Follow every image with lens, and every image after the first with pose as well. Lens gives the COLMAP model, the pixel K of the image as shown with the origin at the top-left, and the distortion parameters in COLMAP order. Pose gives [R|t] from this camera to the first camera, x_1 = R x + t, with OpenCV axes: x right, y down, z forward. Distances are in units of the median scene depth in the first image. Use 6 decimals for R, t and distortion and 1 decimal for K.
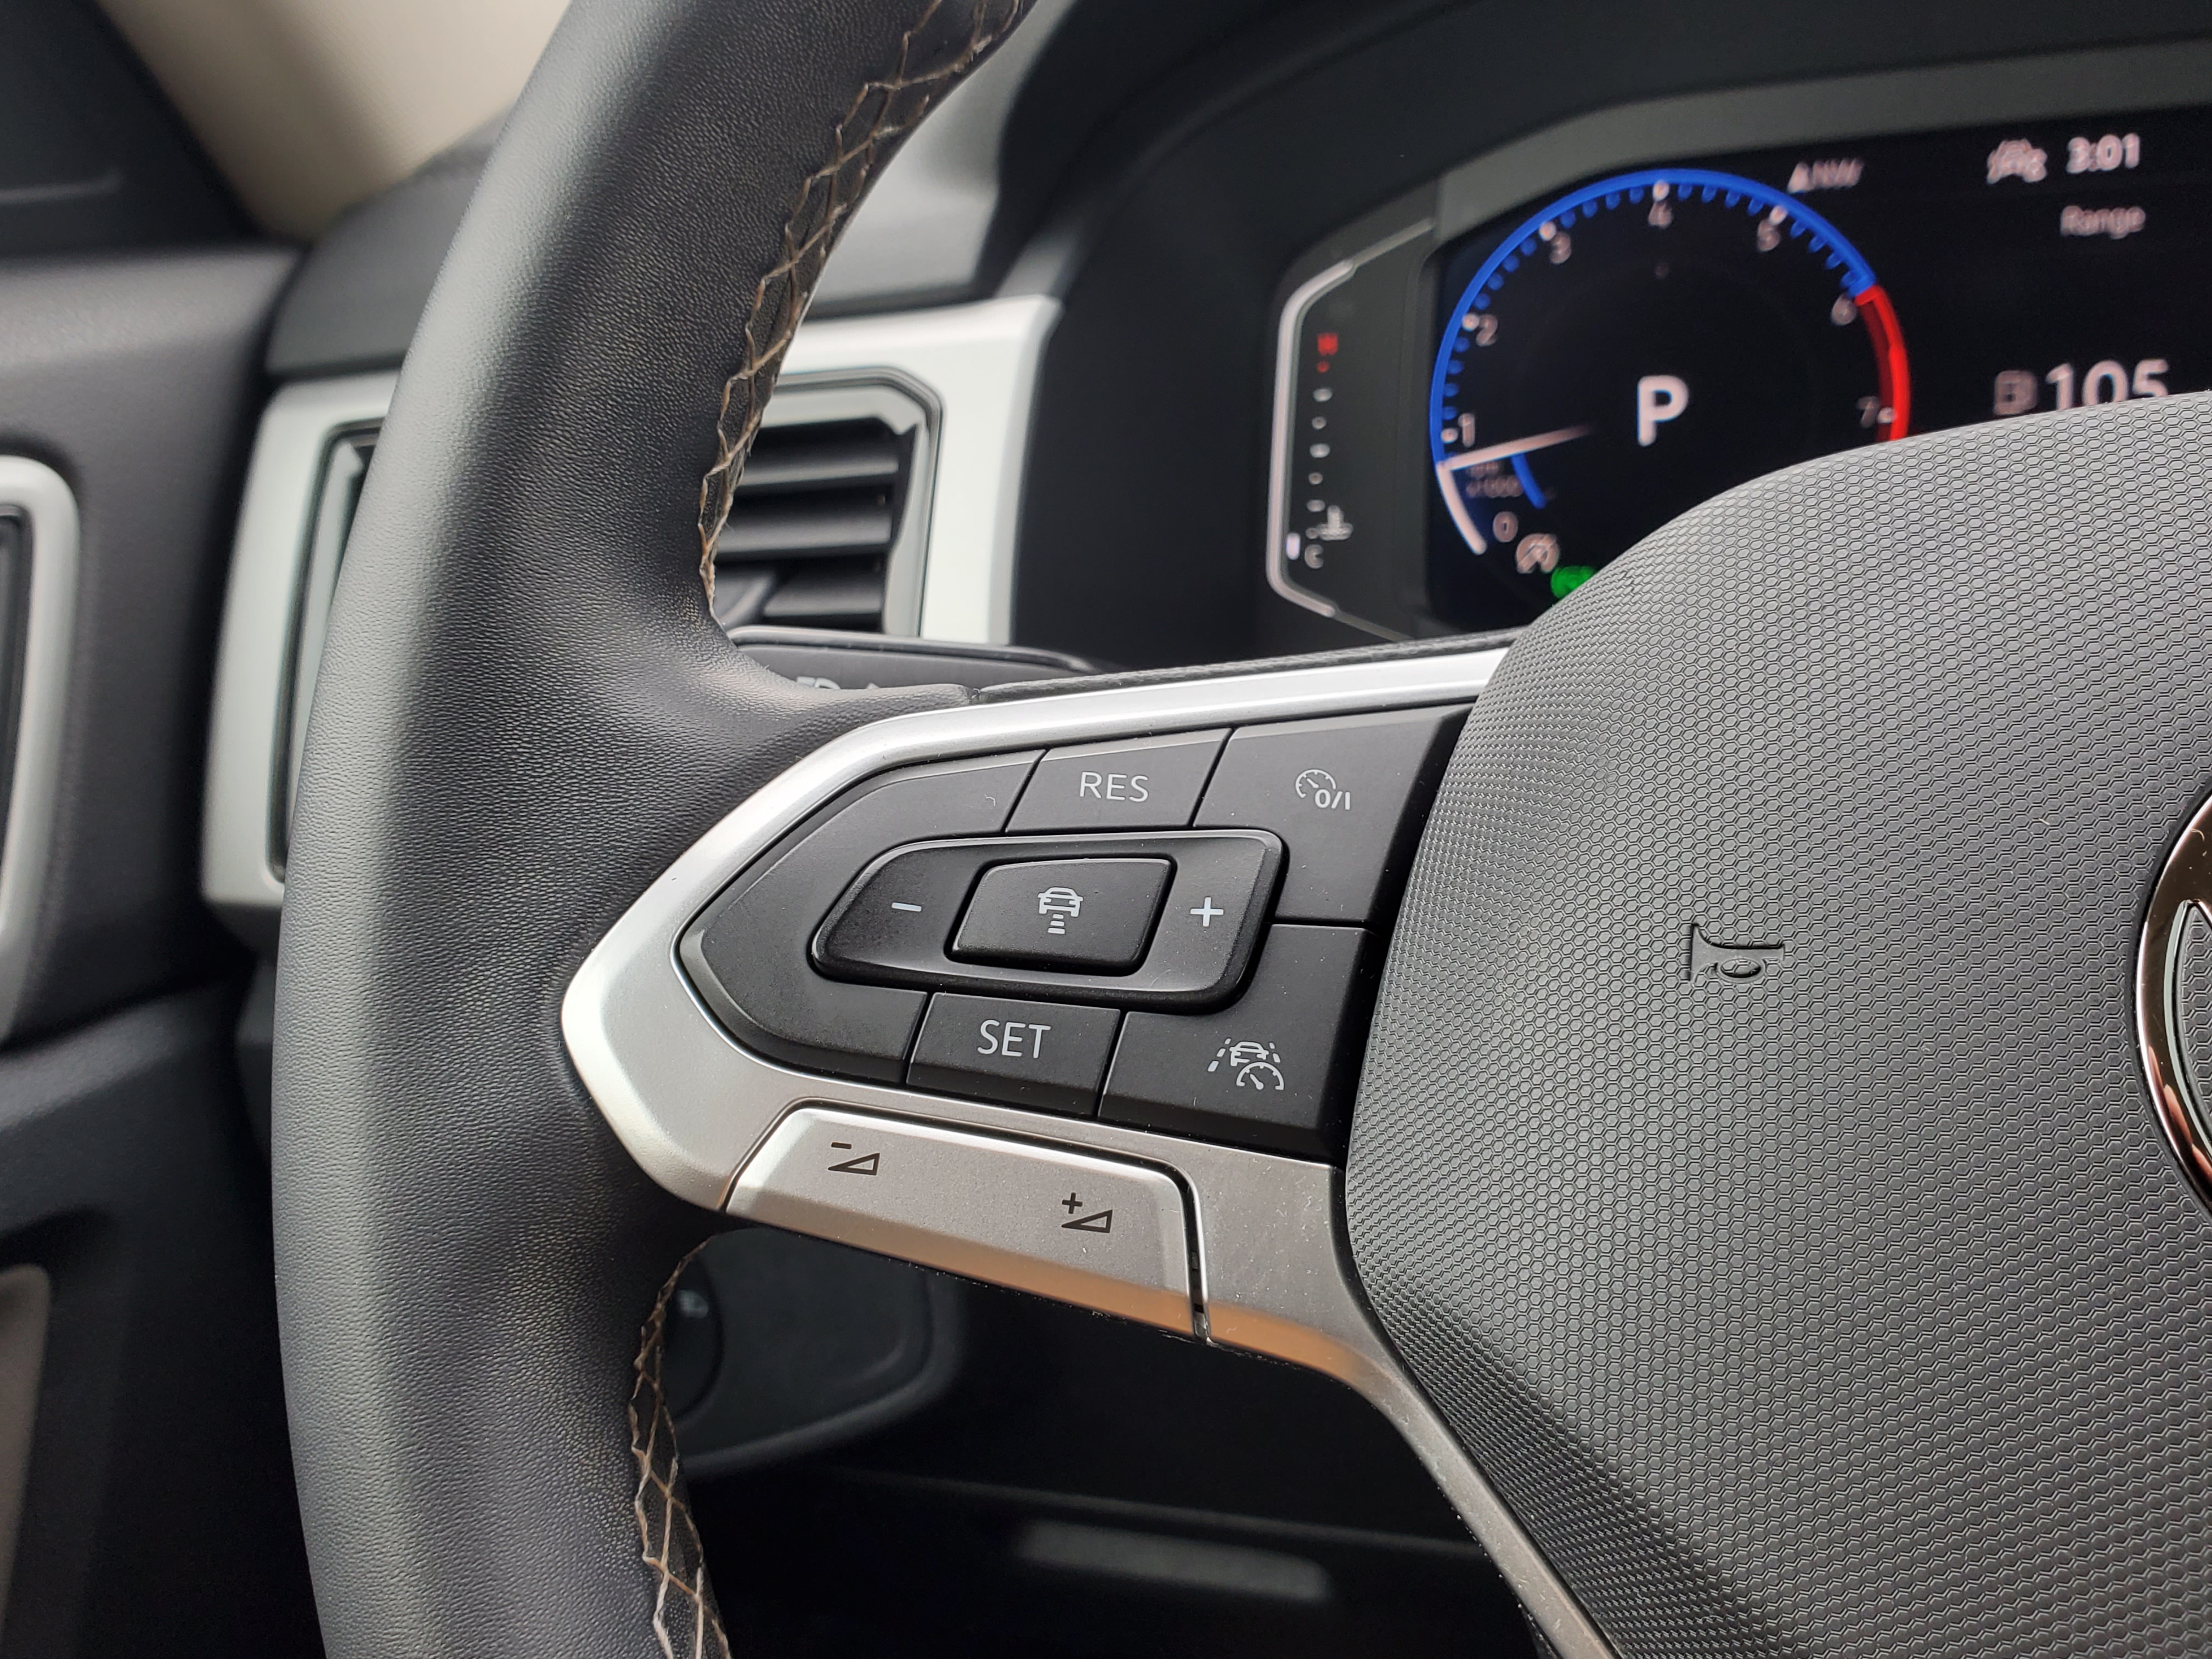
lens RADIAL K [[2193.7, 0, 1093.2], [0, 2193.7, 855.6], [0, 0, 1]] dist [-0.013304, -0.028317]
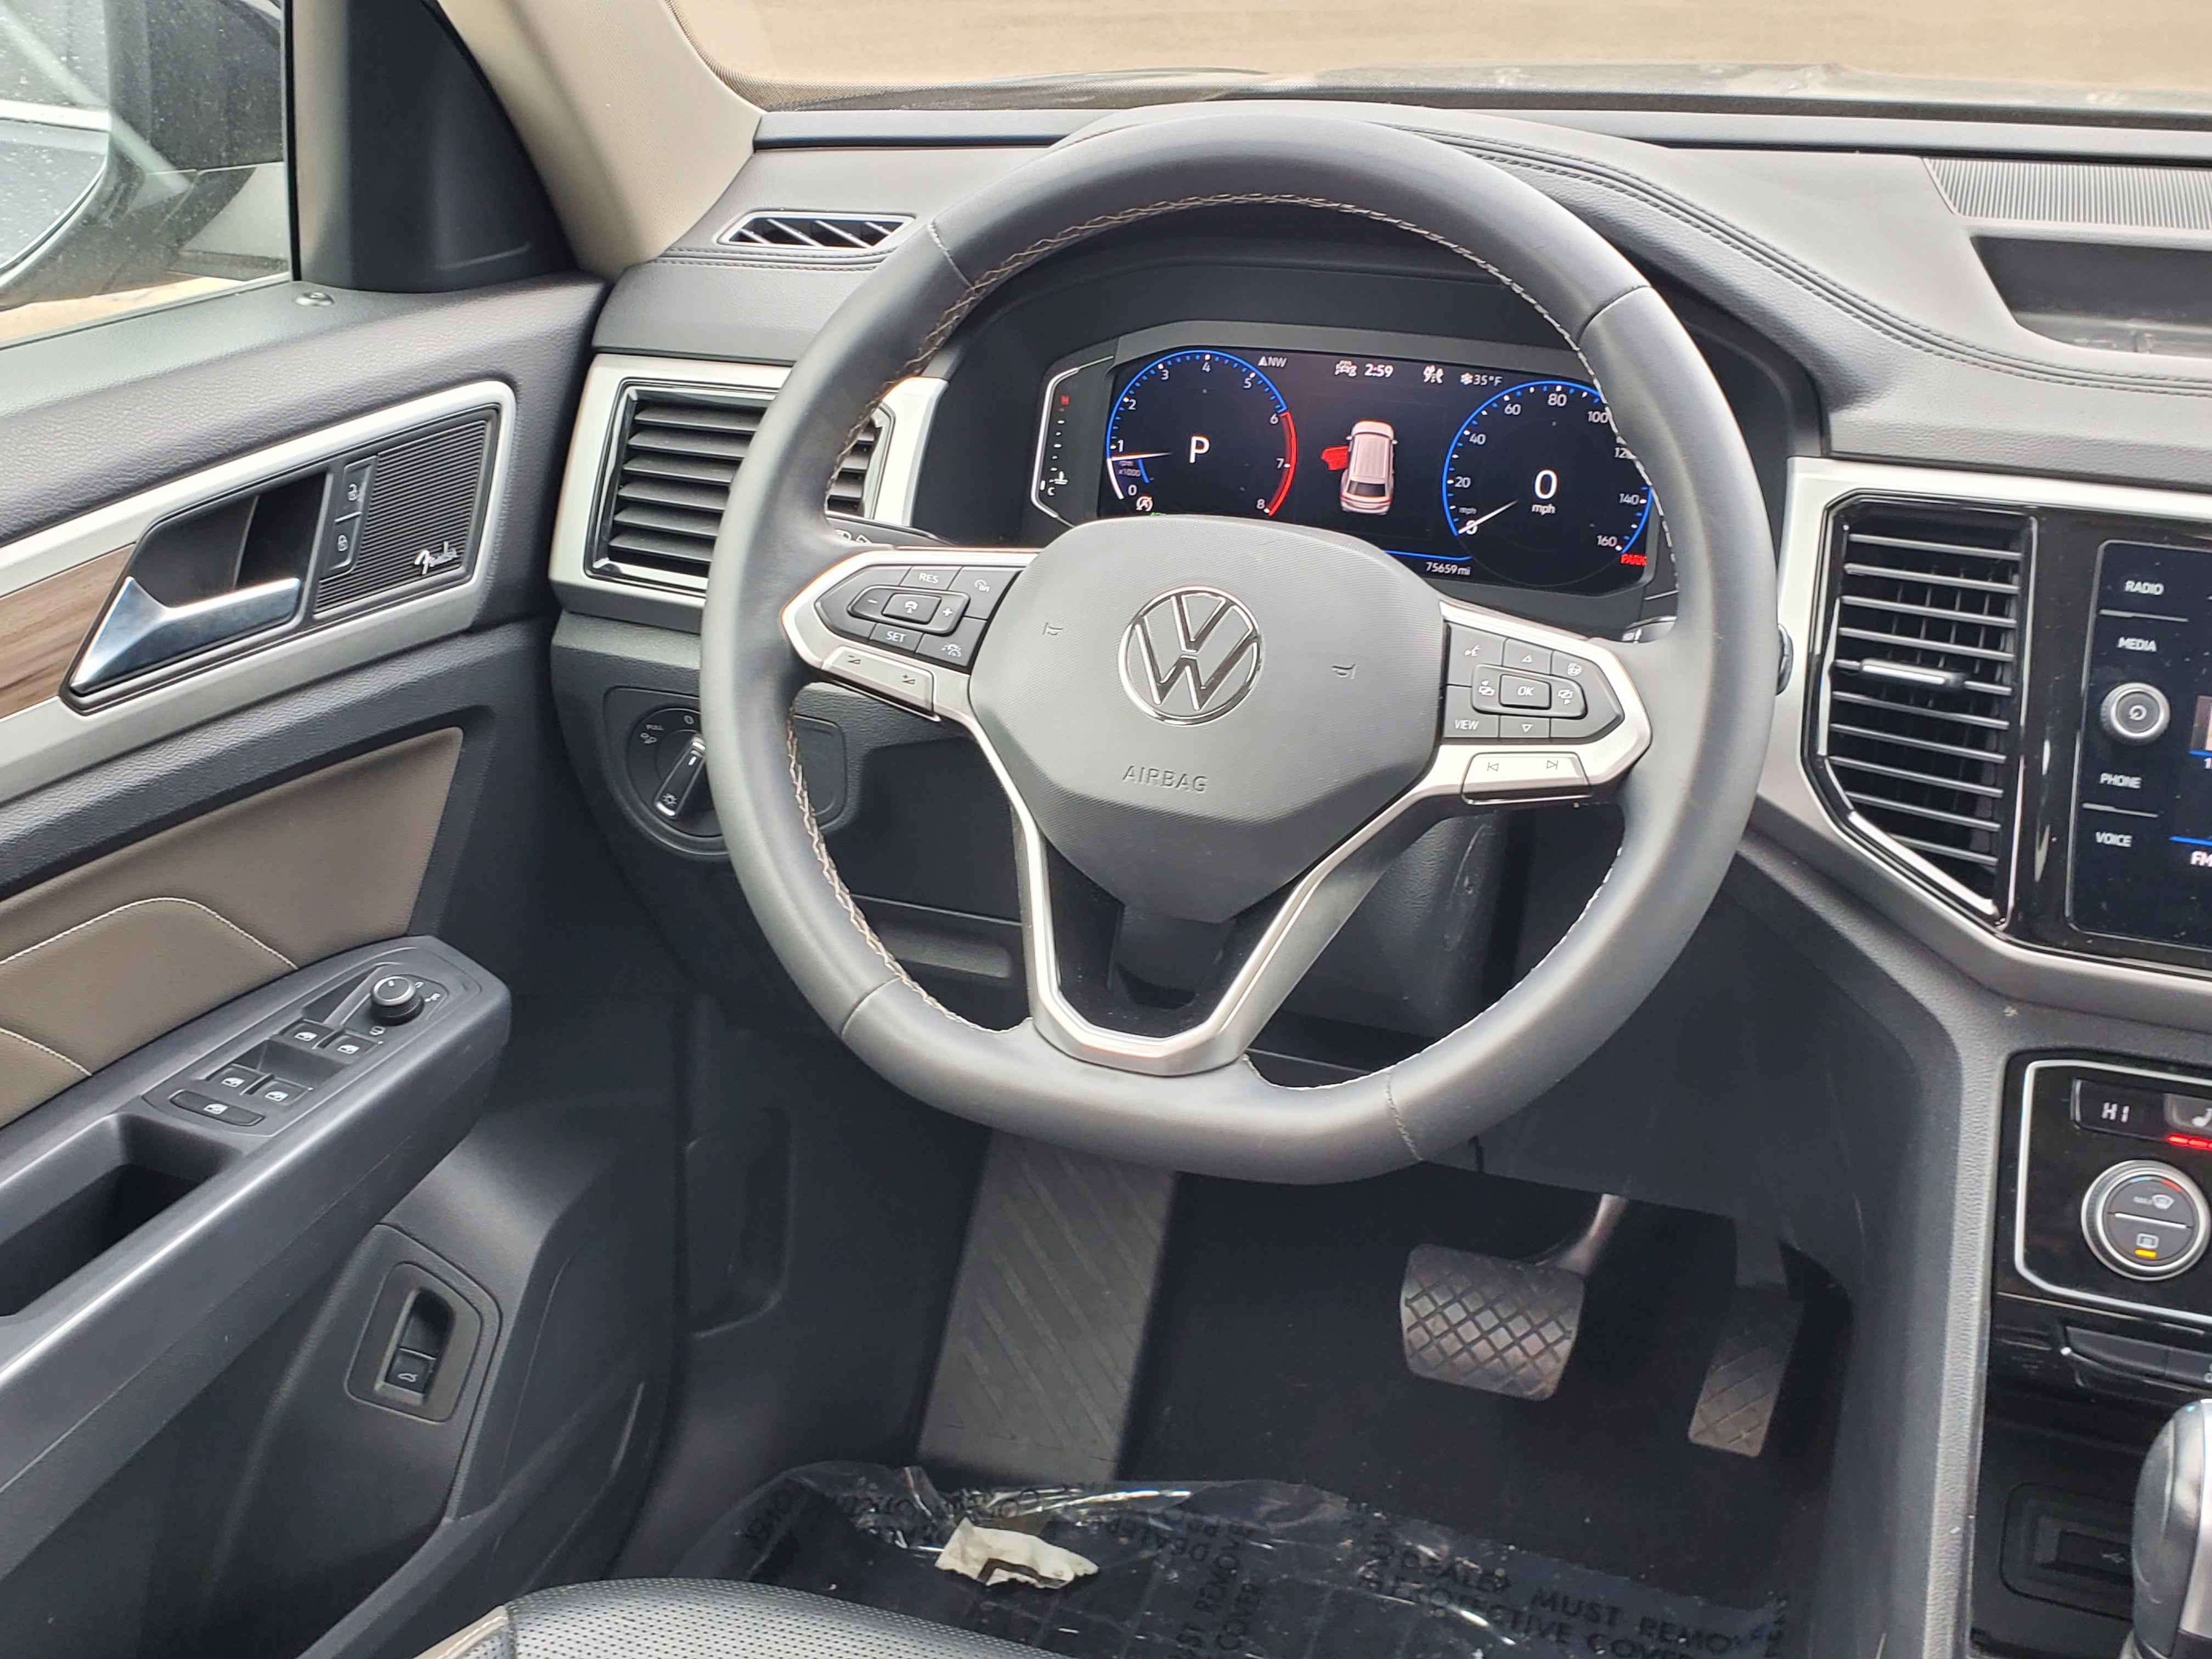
lens RADIAL K [[2506.3, 0, 1015.7], [0, 2506.3, 832.8], [0, 0, 1]] dist [0.236255, -0.757396]
pose [[0.992440, 0.122168, 0.011704, 0.088293], [-0.122662, 0.990499, 0.062175, 0.064707], [-0.003997, -0.063140, 0.997997, -1.859702]]
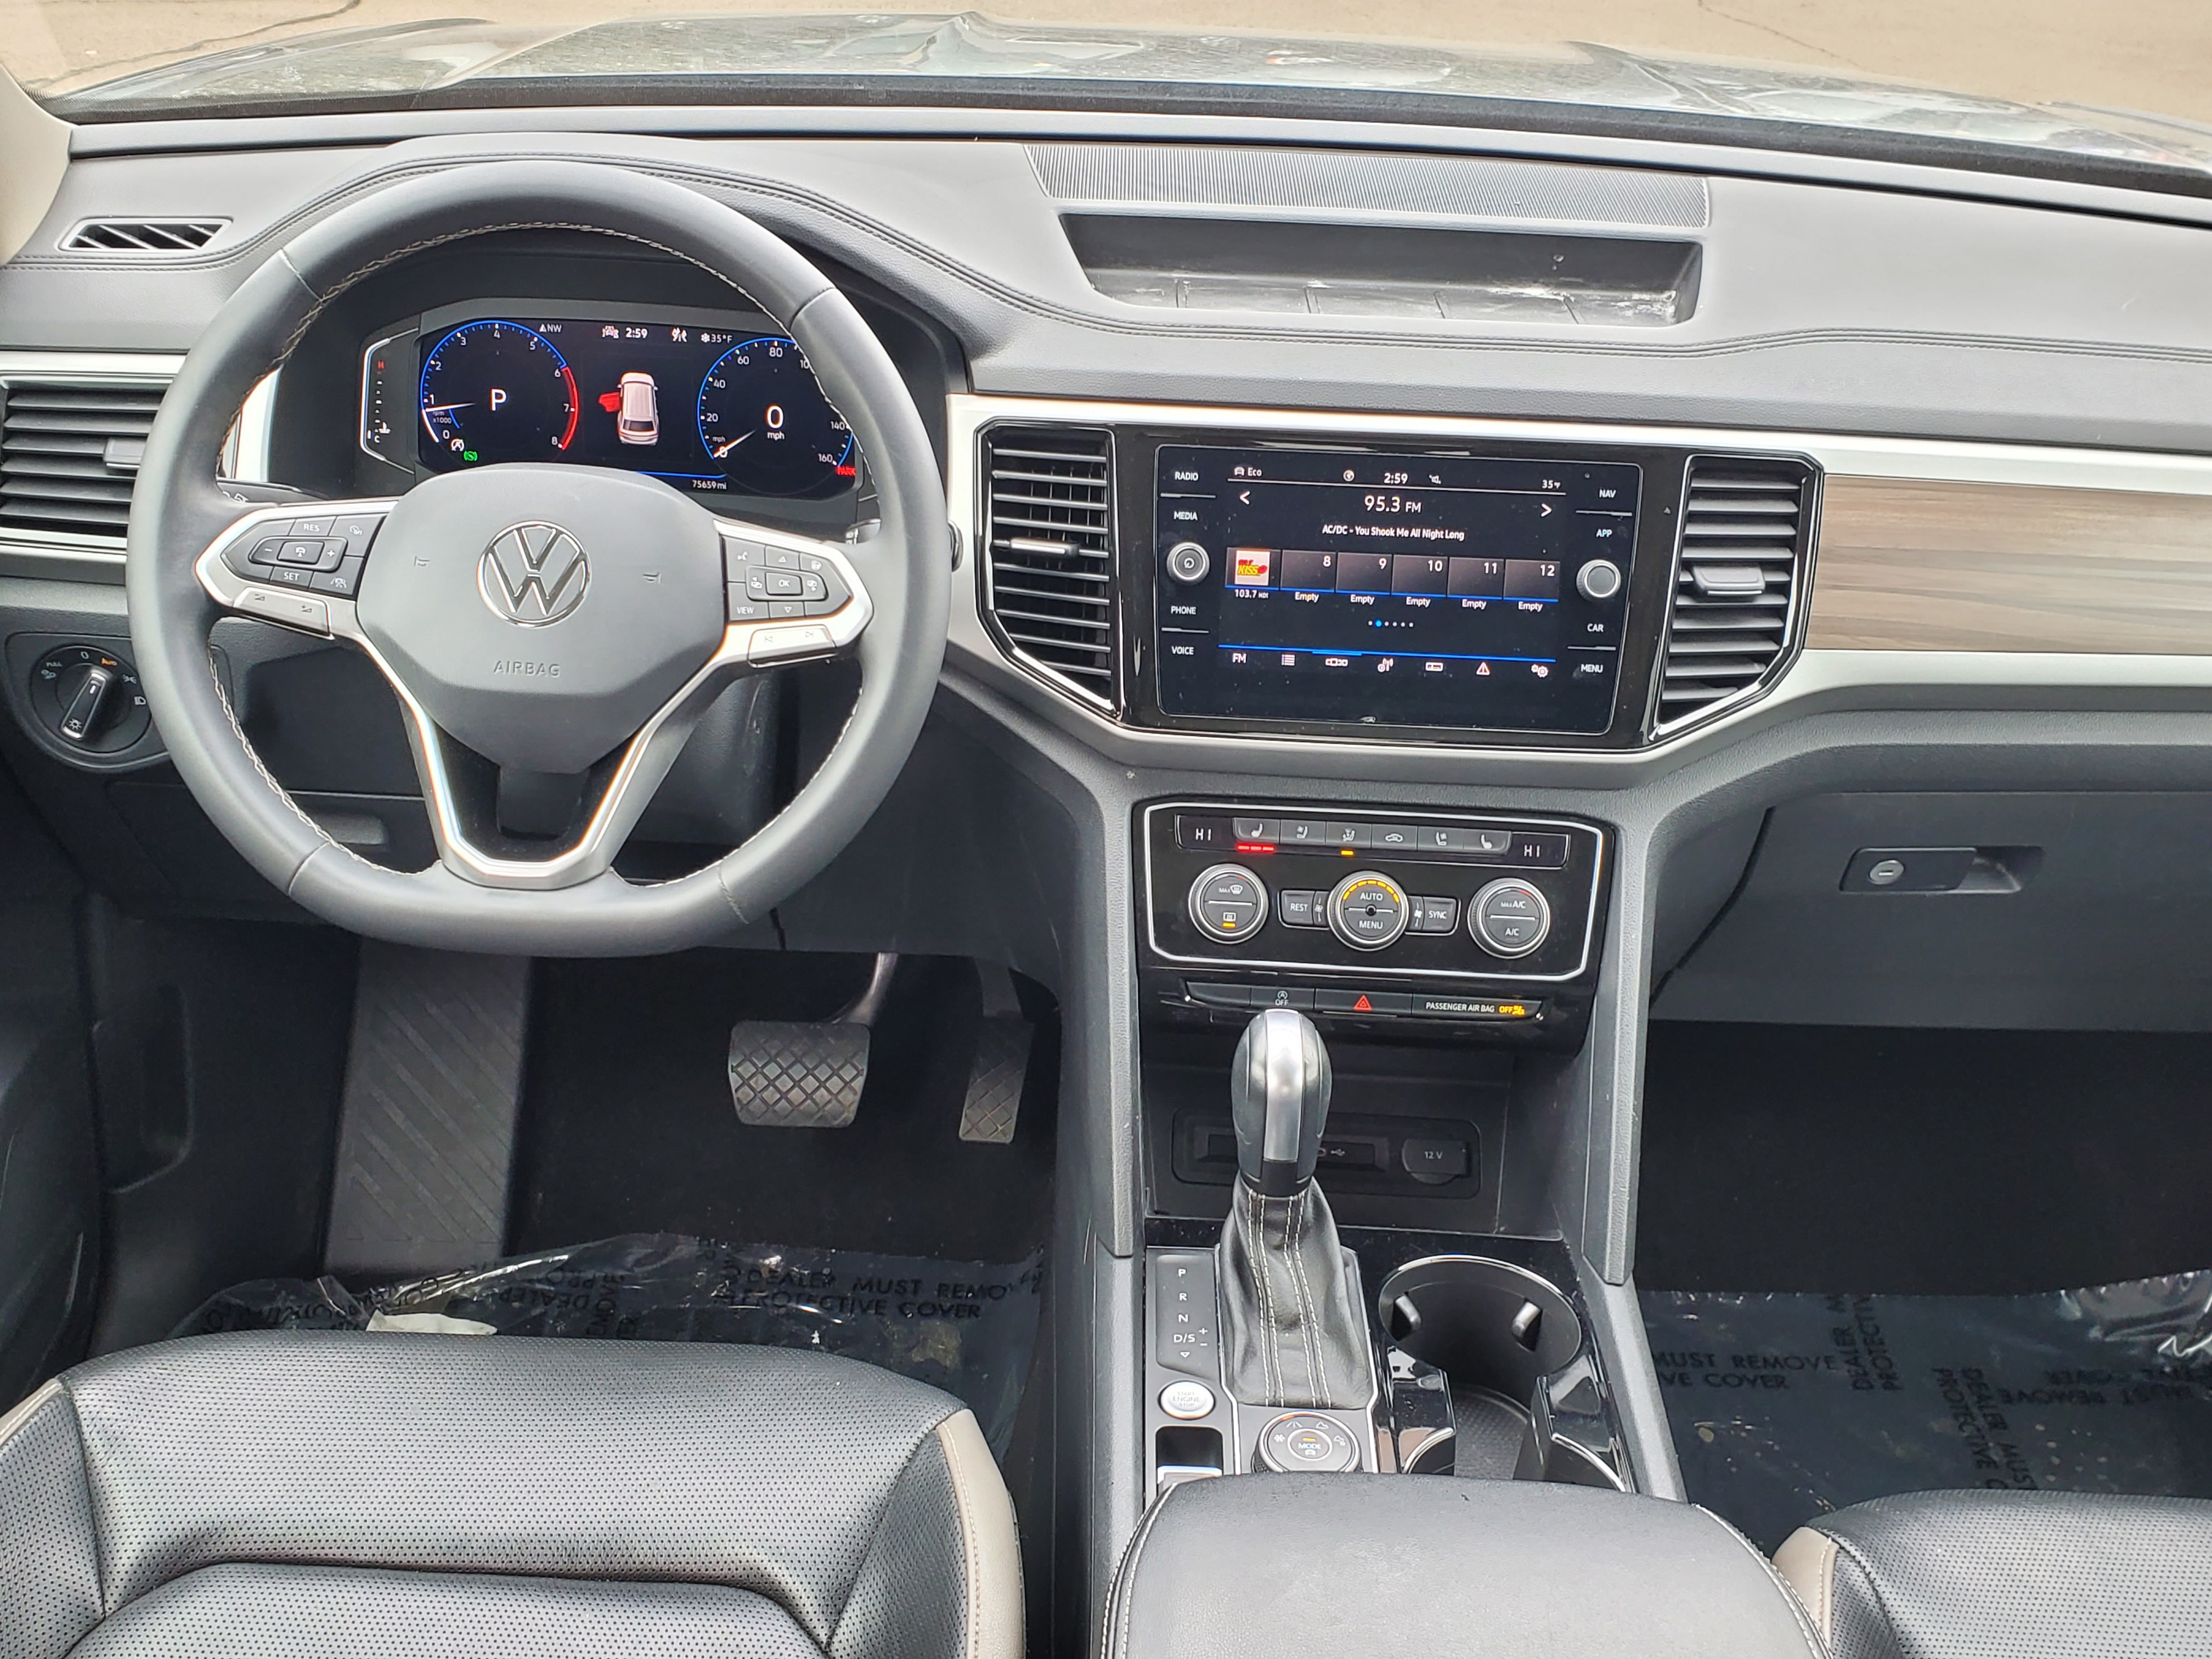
lens RADIAL K [[2447.7, 0, 1100.7], [0, 2447.7, 869.0], [0, 0, 1]] dist [0.240508, -0.951436]
pose [[0.942136, 0.000169, 0.335231, -0.102704], [-0.038832, 0.993323, 0.108632, 0.030048], [-0.332975, -0.115364, 0.935852, -2.634989]]
